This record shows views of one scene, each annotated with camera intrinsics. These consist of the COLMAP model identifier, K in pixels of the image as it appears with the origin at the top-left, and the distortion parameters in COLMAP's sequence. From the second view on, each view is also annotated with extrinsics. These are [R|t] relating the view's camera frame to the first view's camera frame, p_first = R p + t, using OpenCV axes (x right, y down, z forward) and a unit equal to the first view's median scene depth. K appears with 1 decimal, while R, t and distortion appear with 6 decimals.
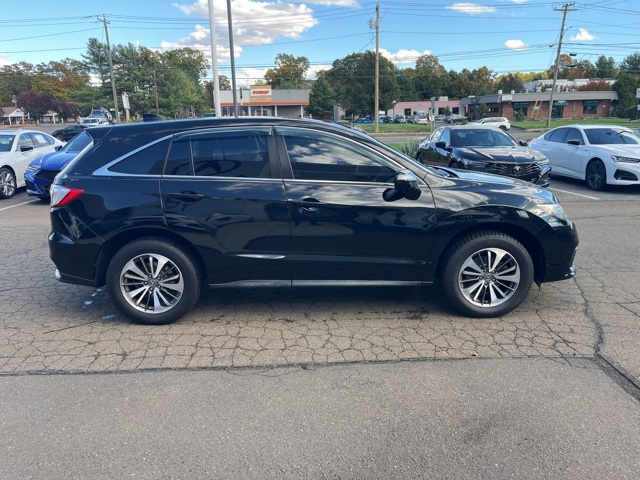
lens RADIAL K [[485.2, 0, 319.9], [0, 485.2, 241.2], [0, 0, 1]] dist [0.082750, -0.108011]
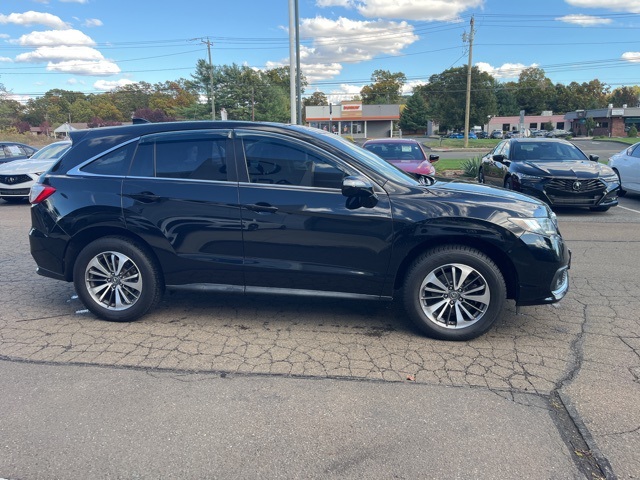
lens RADIAL K [[485.2, 0, 324.0], [0, 485.2, 238.4], [0, 0, 1]] dist [0.082750, -0.108011]
pose [[0.983057, 0.043490, -0.178068, 0.075672], [-0.049743, 0.998287, -0.030801, 0.002019], [0.176423, 0.039137, 0.983536, 0.017562]]
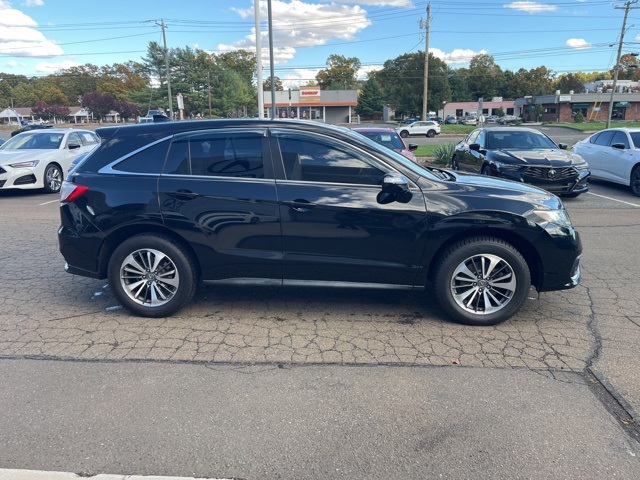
lens RADIAL K [[485.2, 0, 319.5], [0, 485.2, 235.1], [0, 0, 1]] dist [0.082750, -0.108011]
pose [[0.994785, 0.028500, -0.097928, 0.032699], [-0.029717, 0.999498, -0.010995, -0.000944], [0.097565, 0.013848, 0.995133, -0.000855]]
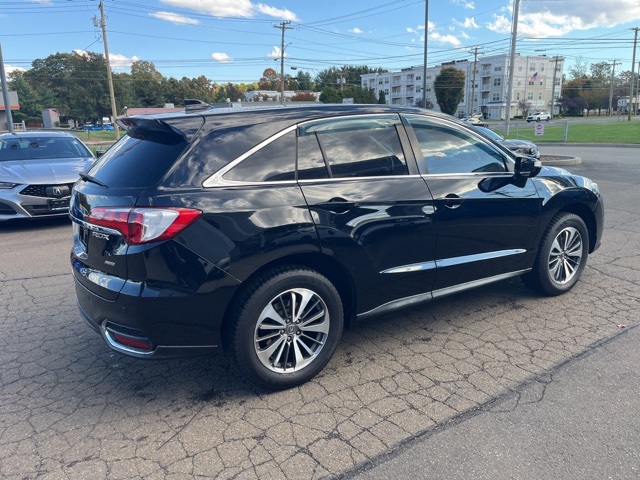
lens RADIAL K [[485.2, 0, 320.5], [0, 485.2, 234.9], [0, 0, 1]] dist [0.082750, -0.108011]
pose [[0.852802, -0.123180, 0.507499, -0.184363], [0.136703, 0.990554, 0.010712, -0.015541], [-0.504025, 0.060242, 0.861586, 0.098621]]
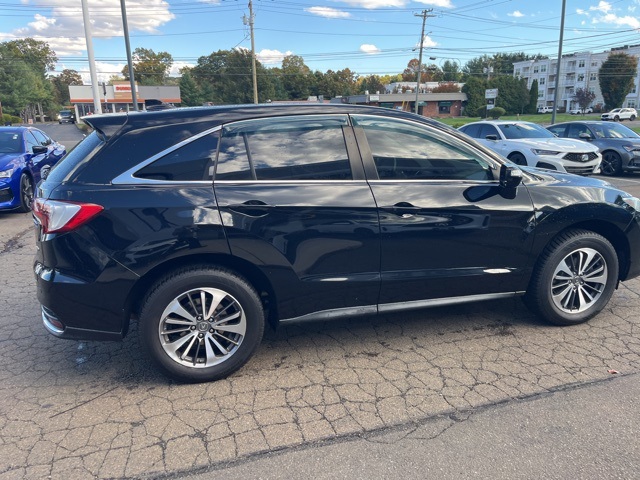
lens RADIAL K [[485.2, 0, 319.0], [0, 485.2, 243.3], [0, 0, 1]] dist [0.082750, -0.108011]
pose [[0.965750, -0.066445, 0.250824, -0.098606], [0.065149, 0.997785, 0.013477, -0.011067], [-0.251163, 0.003325, 0.967939, 0.067540]]
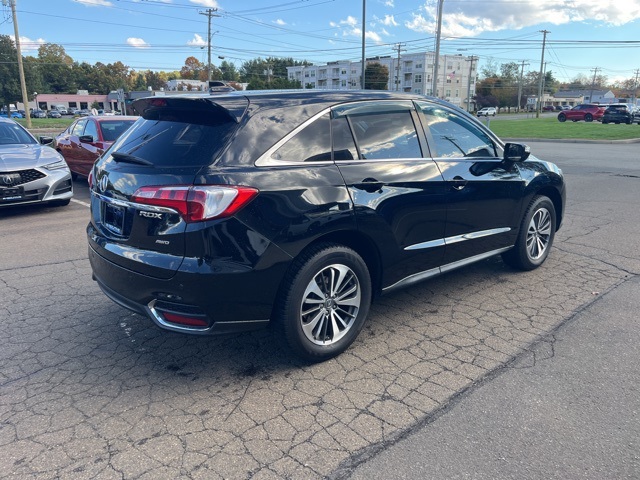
lens RADIAL K [[485.2, 0, 321.5], [0, 485.2, 234.4], [0, 0, 1]] dist [0.082750, -0.108011]
pose [[0.763897, -0.144868, 0.628868, -0.228559], [0.149709, 0.987675, 0.045671, -0.016170], [-0.627733, 0.059259, 0.776170, 0.117301]]
